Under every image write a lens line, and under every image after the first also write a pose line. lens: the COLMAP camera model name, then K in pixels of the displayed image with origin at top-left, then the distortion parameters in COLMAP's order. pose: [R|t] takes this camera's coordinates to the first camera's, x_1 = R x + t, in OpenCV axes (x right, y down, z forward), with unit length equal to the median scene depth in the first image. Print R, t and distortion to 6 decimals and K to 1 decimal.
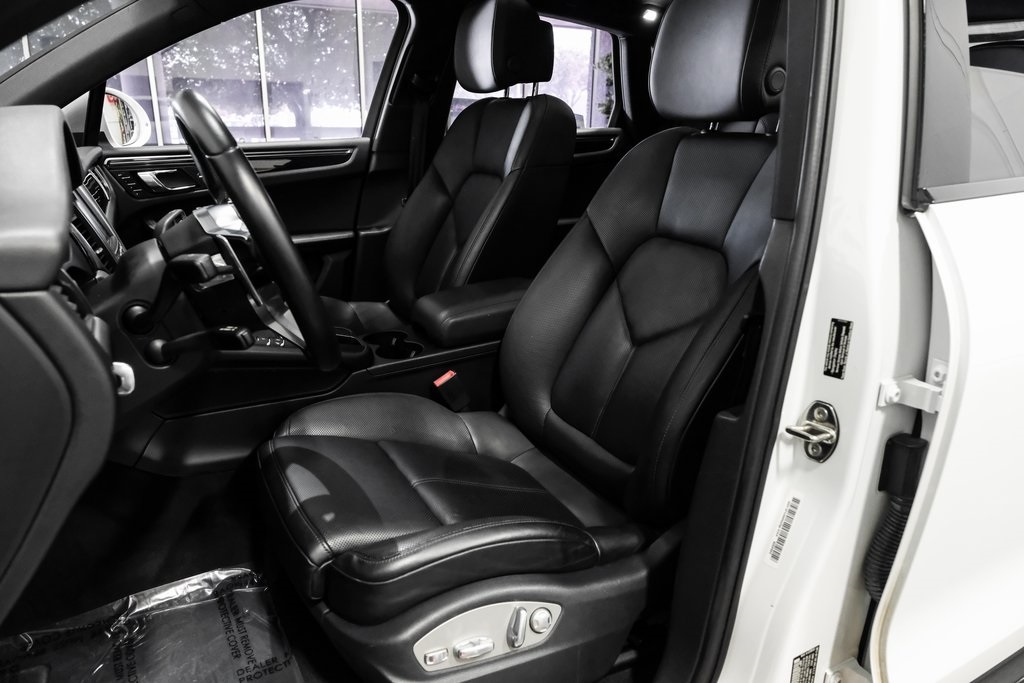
lens RADIAL K [[695.2, 0, 507.2], [0, 695.2, 352.1], [0, 0, 1]] dist [-0.028714, 0.009745]
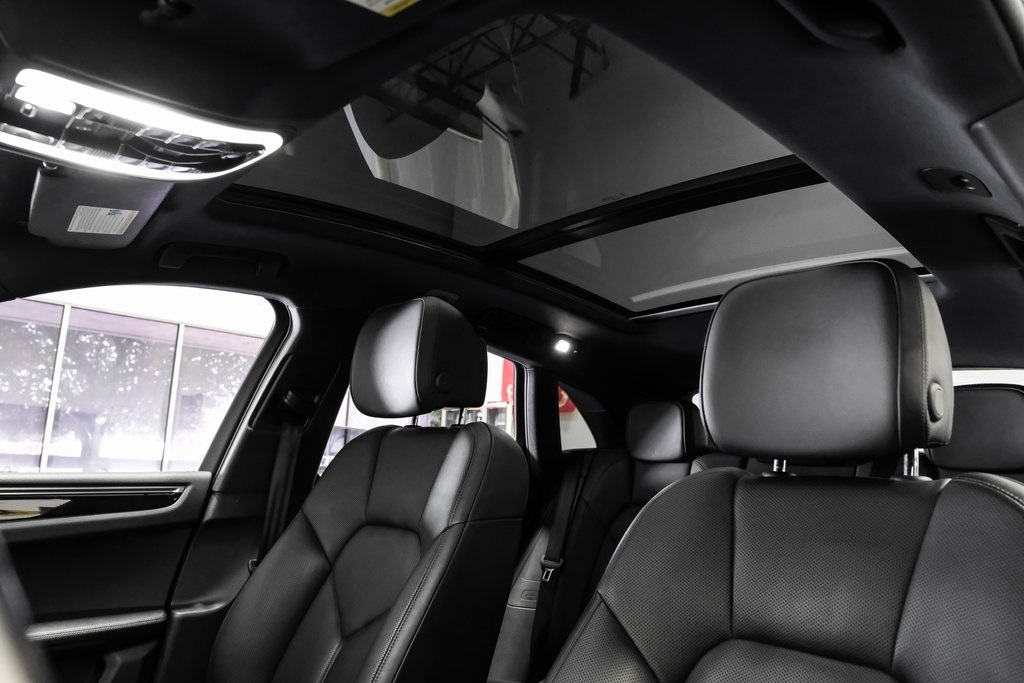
lens RADIAL K [[695.2, 0, 507.2], [0, 695.2, 352.1], [0, 0, 1]] dist [-0.028714, 0.009745]
pose [[0.963501, 0.067518, 0.259052, -0.094650], [0.059267, 0.889862, -0.452364, -0.078270], [-0.261063, 0.451206, 0.853381, 0.253124]]
